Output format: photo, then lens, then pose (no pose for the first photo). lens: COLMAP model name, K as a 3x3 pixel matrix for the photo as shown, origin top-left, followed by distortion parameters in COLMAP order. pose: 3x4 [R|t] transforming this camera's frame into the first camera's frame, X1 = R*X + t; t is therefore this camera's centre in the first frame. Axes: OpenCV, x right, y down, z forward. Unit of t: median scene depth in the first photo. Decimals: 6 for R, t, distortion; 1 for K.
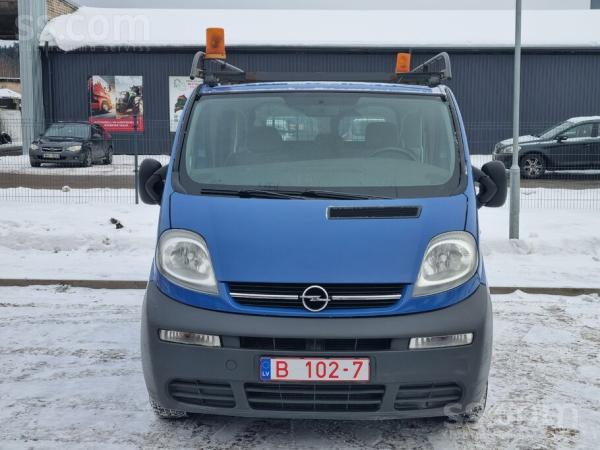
lens RADIAL K [[944.9, 0, 292.2], [0, 944.9, 206.4], [0, 0, 1]] dist [0.103279, 0.000000]
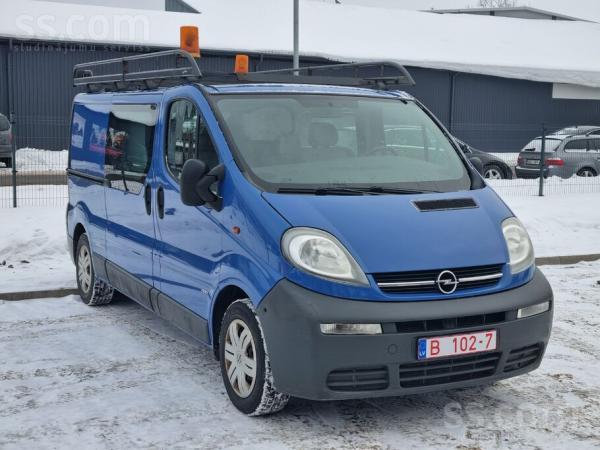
lens RADIAL K [[944.9, 0, 329.1], [0, 944.9, 199.9], [0, 0, 1]] dist [0.103279, 0.000000]
pose [[0.860934, -0.034770, 0.507527, -0.609091], [0.035989, 0.999325, 0.007412, -0.012275], [-0.507442, 0.011885, 0.861604, 0.093649]]
